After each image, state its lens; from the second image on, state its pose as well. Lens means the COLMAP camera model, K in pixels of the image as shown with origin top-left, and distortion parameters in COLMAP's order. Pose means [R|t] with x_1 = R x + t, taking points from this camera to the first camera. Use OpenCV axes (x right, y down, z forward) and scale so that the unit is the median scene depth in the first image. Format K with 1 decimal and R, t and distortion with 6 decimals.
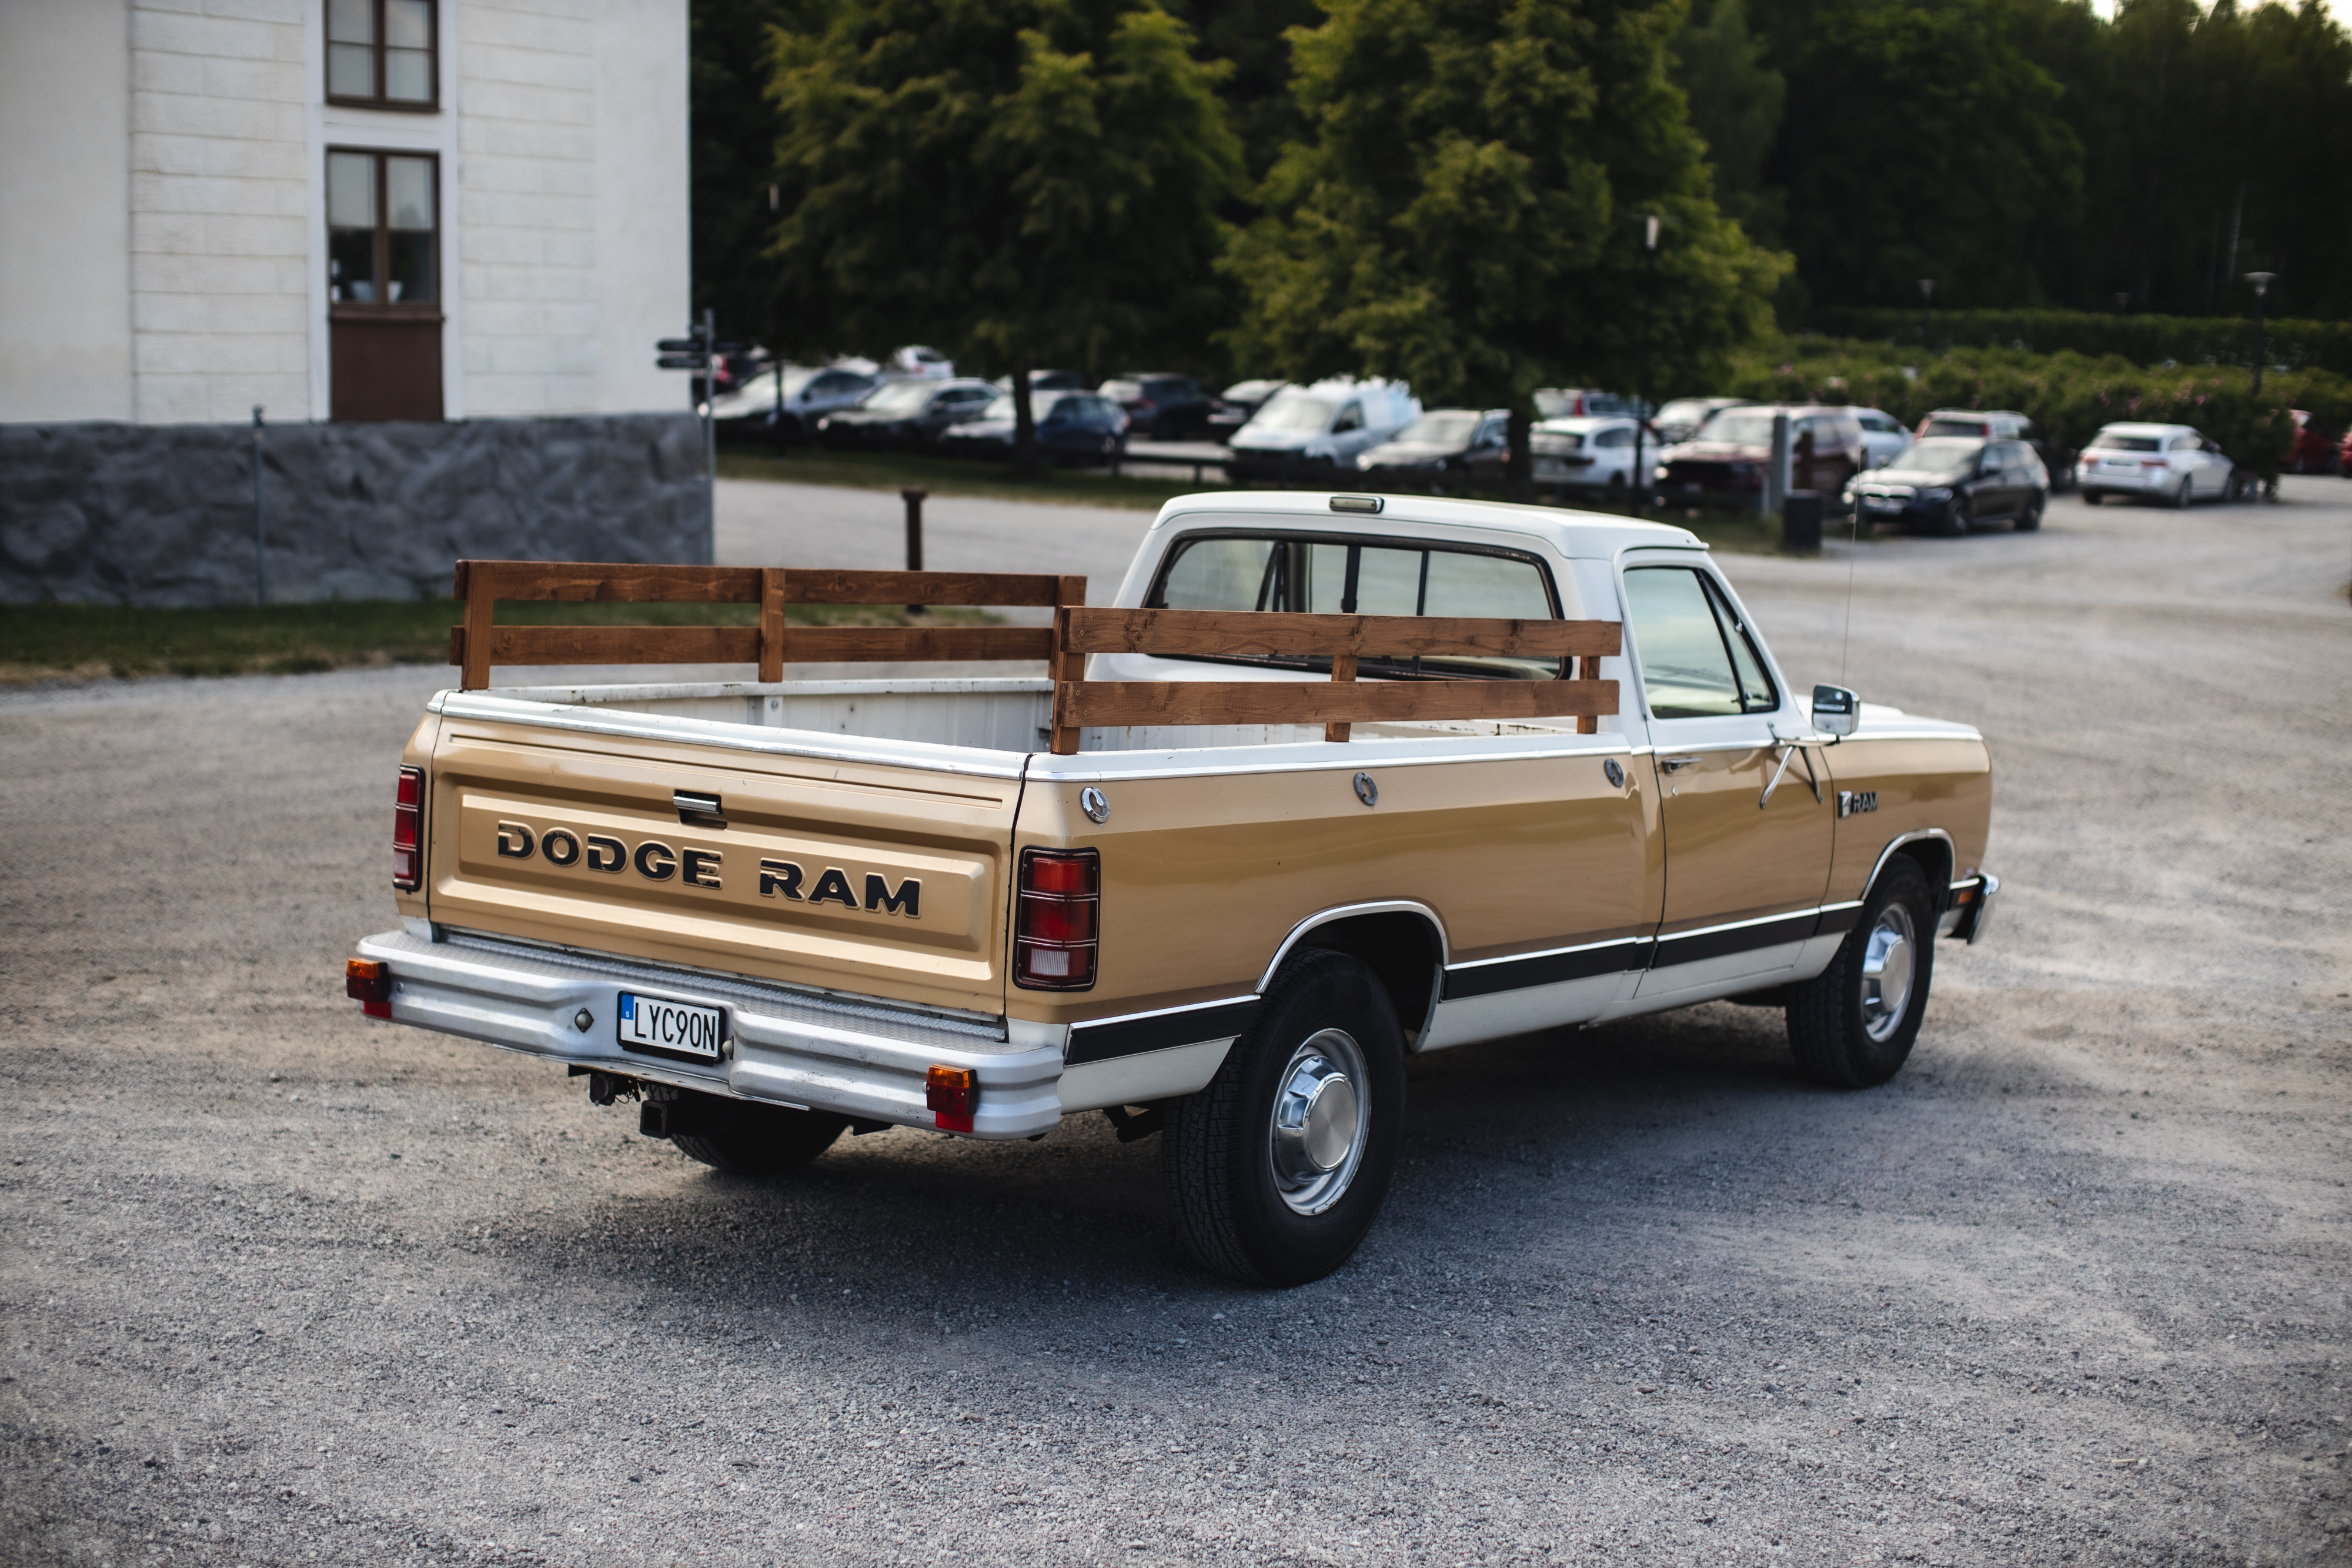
lens RADIAL K [[3354.3, 0, 1176.0], [0, 3354.3, 784.0], [0, 0, 1]] dist [-0.149345, 0.308955]
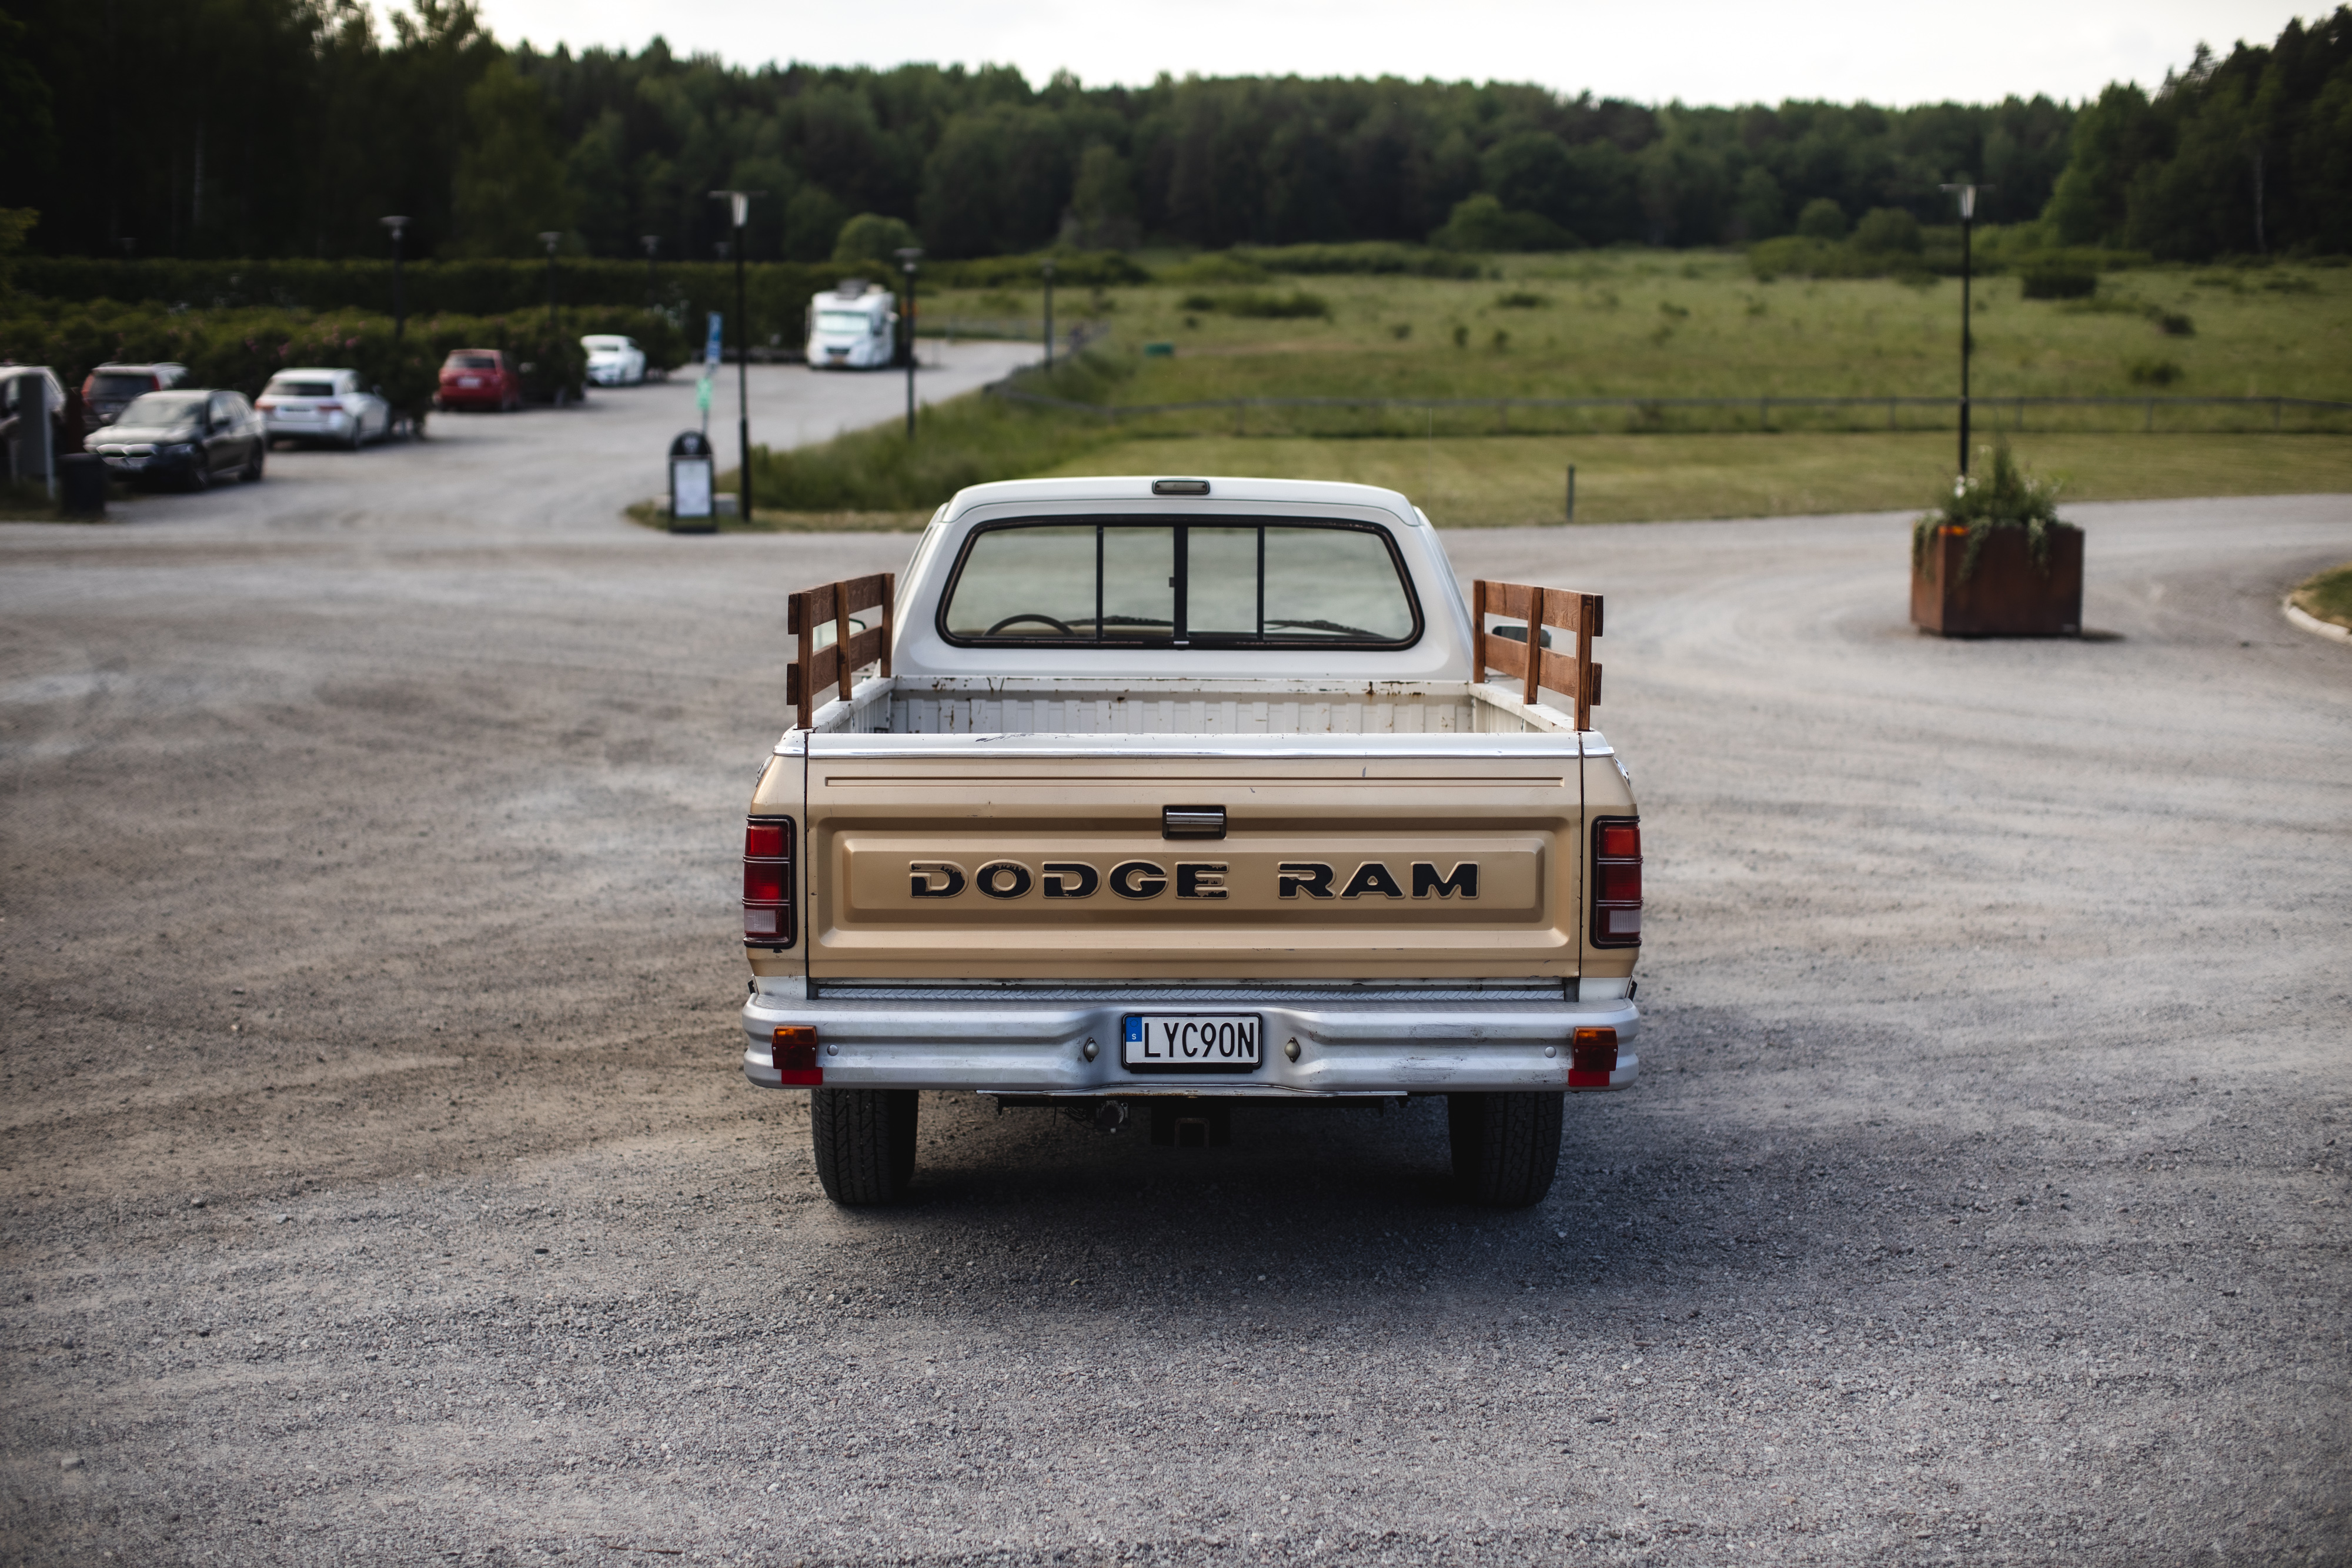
lens RADIAL K [[3354.3, 0, 1176.0], [0, 3354.3, 784.0], [0, 0, 1]] dist [-0.149345, 0.308955]
pose [[0.815690, -0.100277, 0.569732, -0.701708], [0.089992, 0.994868, 0.046261, -0.049693], [-0.571447, 0.013536, 0.820528, 0.172731]]
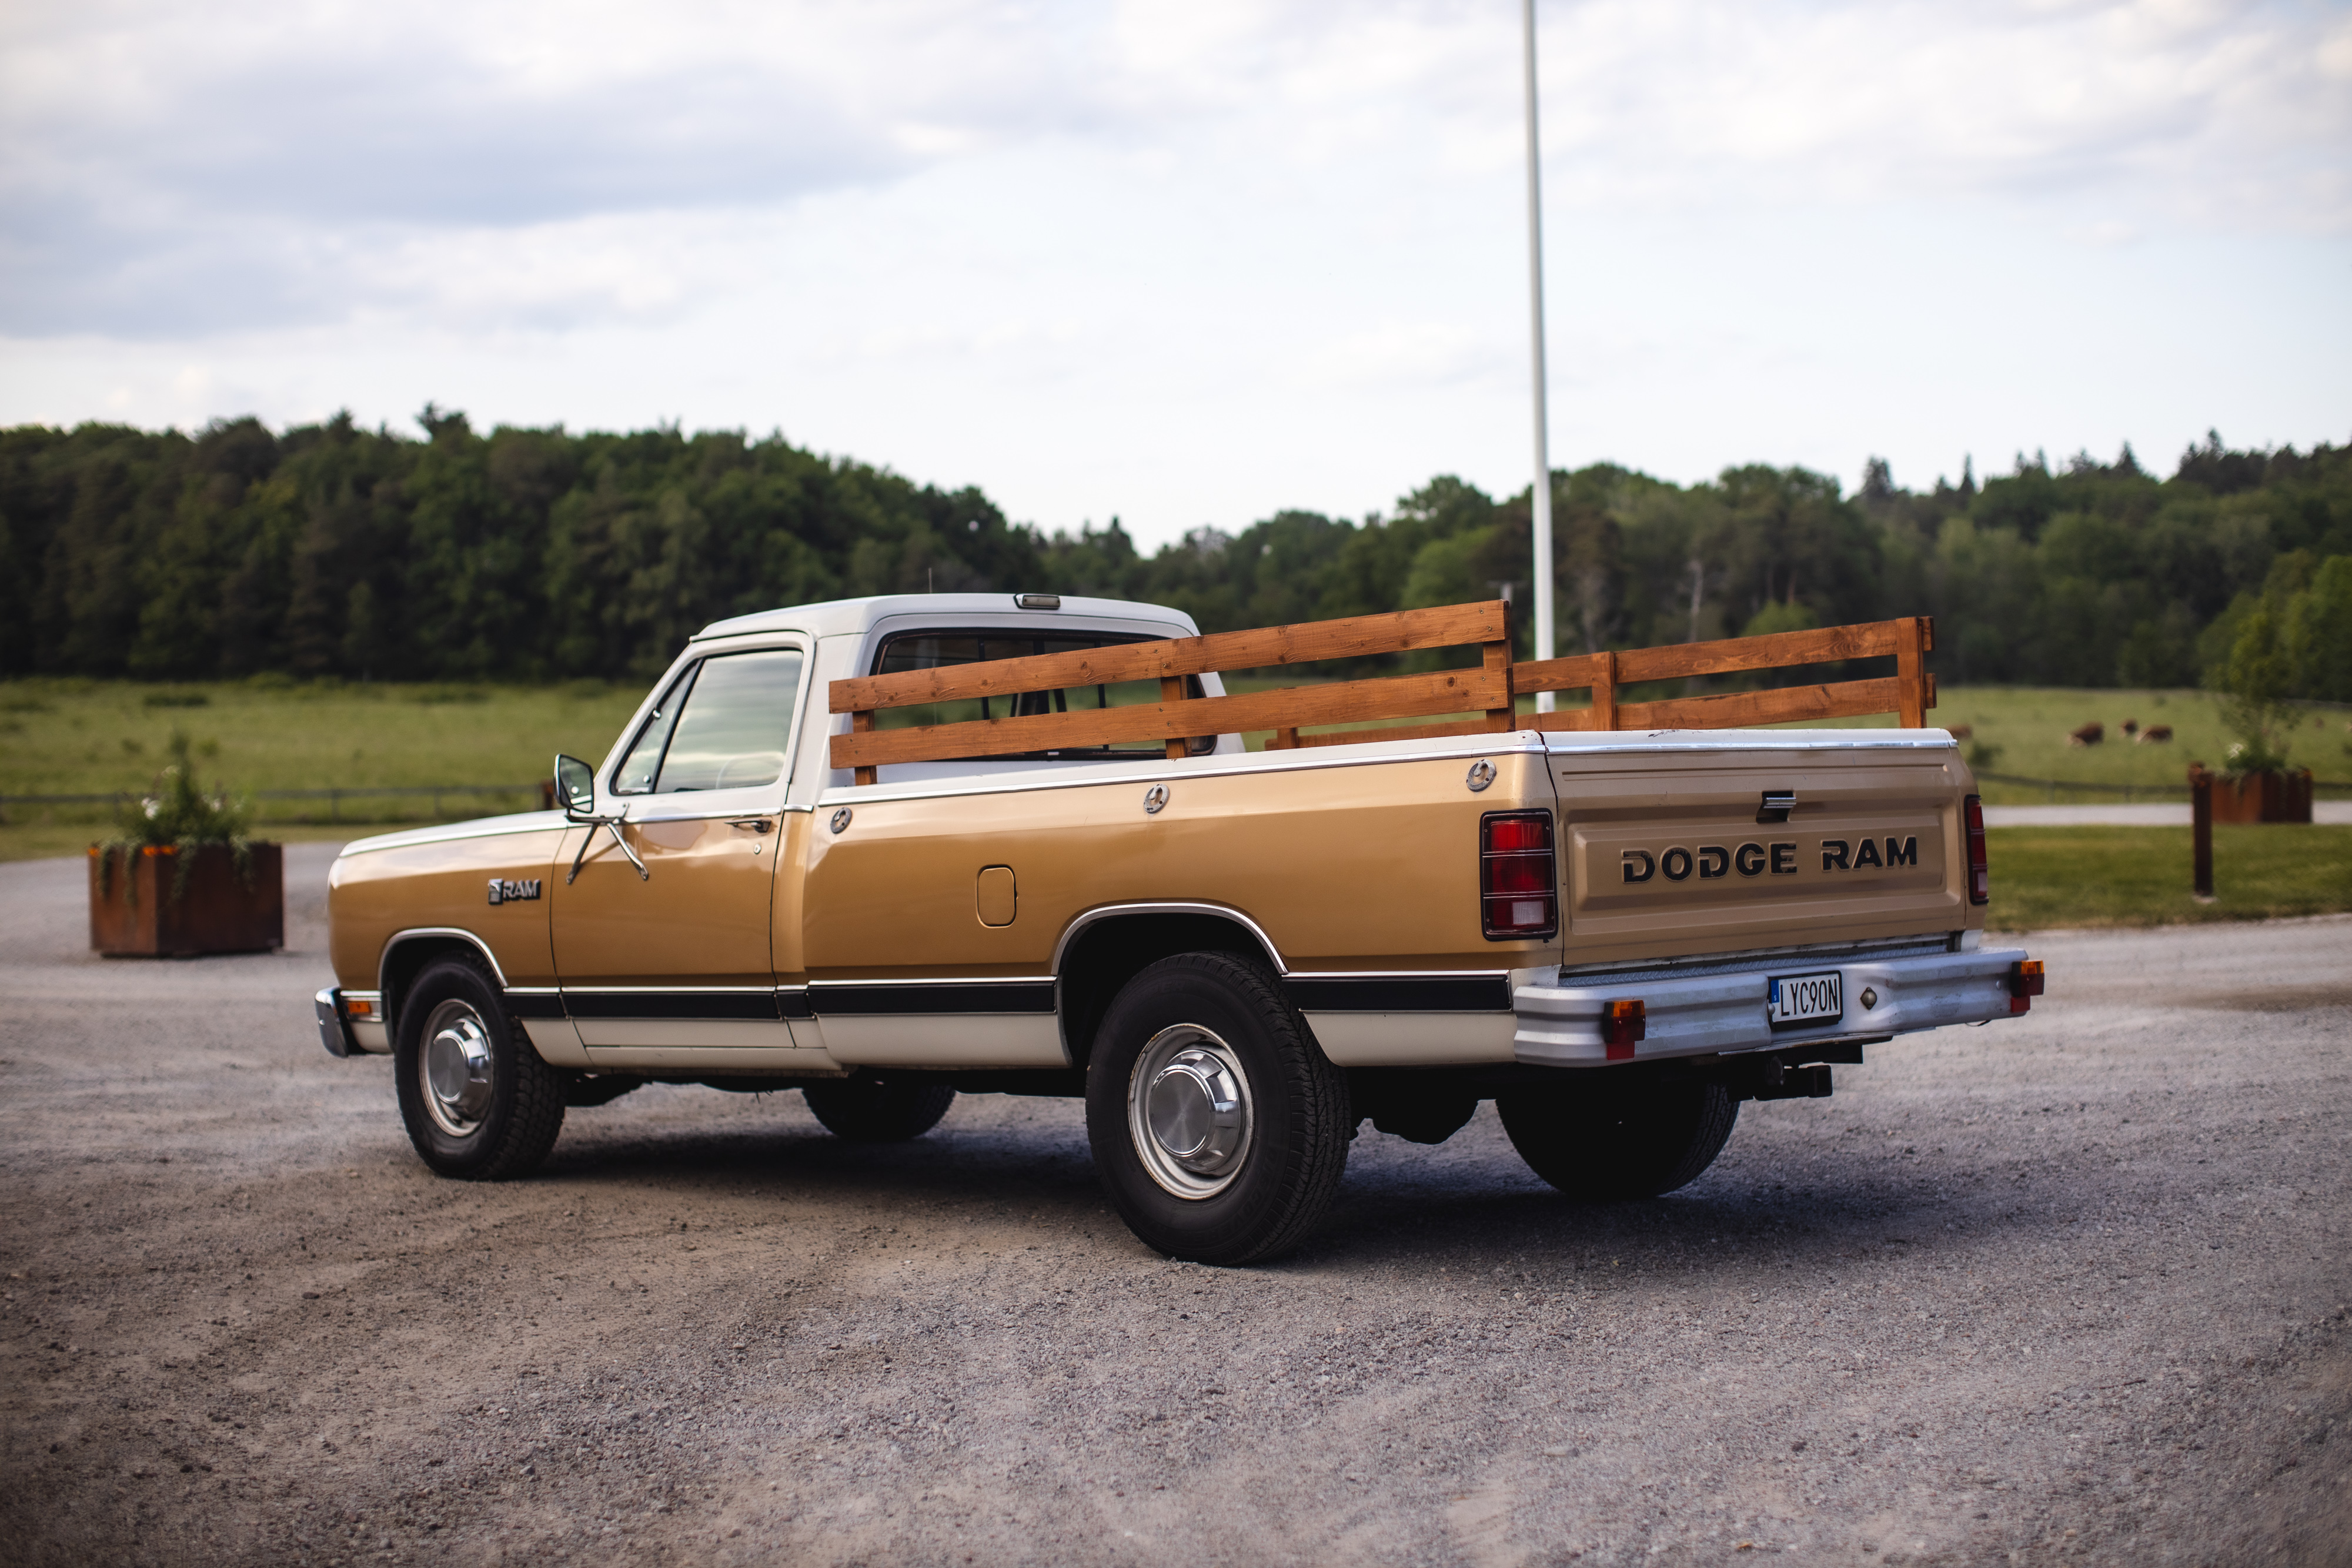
lens RADIAL K [[3354.3, 0, 1176.0], [0, 3354.3, 784.0], [0, 0, 1]] dist [-0.149345, 0.308955]
pose [[0.182195, -0.037067, 0.982564, -1.254182], [0.139093, 0.990212, 0.011564, -0.040072], [-0.973375, 0.134561, 0.185567, 0.962803]]
